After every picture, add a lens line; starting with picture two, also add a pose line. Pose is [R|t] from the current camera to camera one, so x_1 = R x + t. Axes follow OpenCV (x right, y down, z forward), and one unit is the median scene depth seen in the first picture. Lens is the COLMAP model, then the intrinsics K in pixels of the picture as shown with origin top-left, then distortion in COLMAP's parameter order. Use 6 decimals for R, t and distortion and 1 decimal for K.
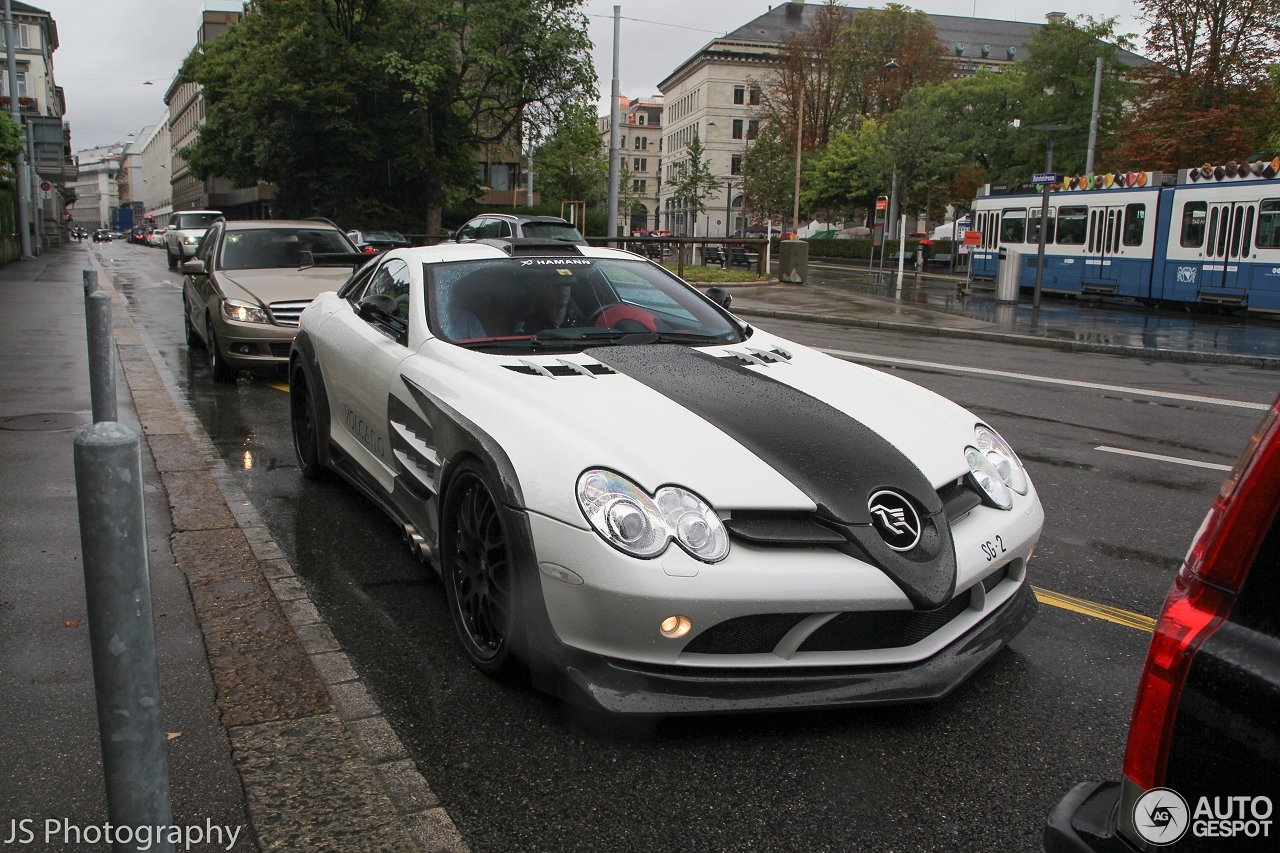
lens RADIAL K [[1026.4, 0, 627.8], [0, 1026.4, 429.2], [0, 0, 1]] dist [-0.114441, 0.058960]
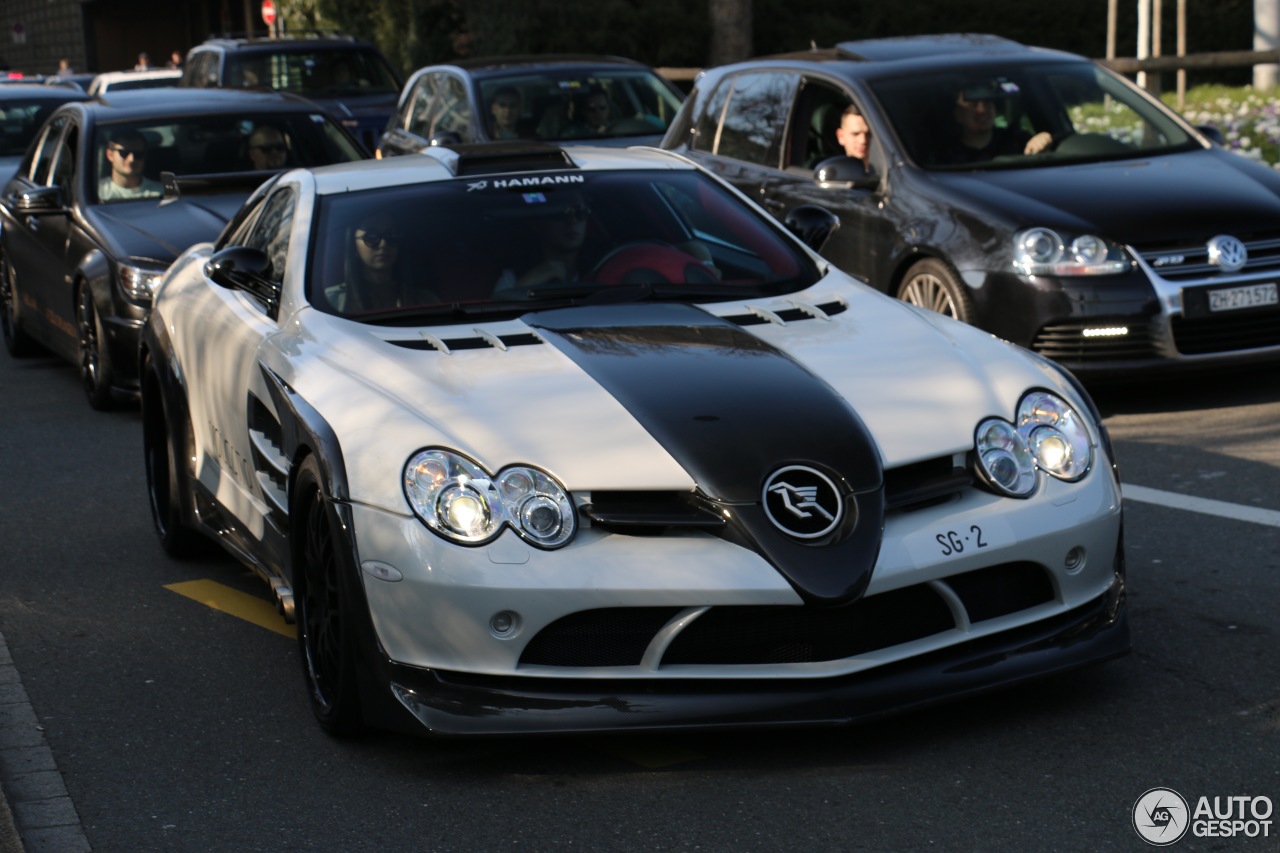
lens RADIAL K [[3151.2, 0, 640.0], [0, 3151.2, 423.4], [0, 0, 1]] dist [0.299316, 0.000000]
pose [[0.974651, -0.043415, -0.219477, 0.503670], [0.029495, 0.997363, -0.066307, 0.139299], [0.221777, 0.058153, 0.973362, -1.045042]]
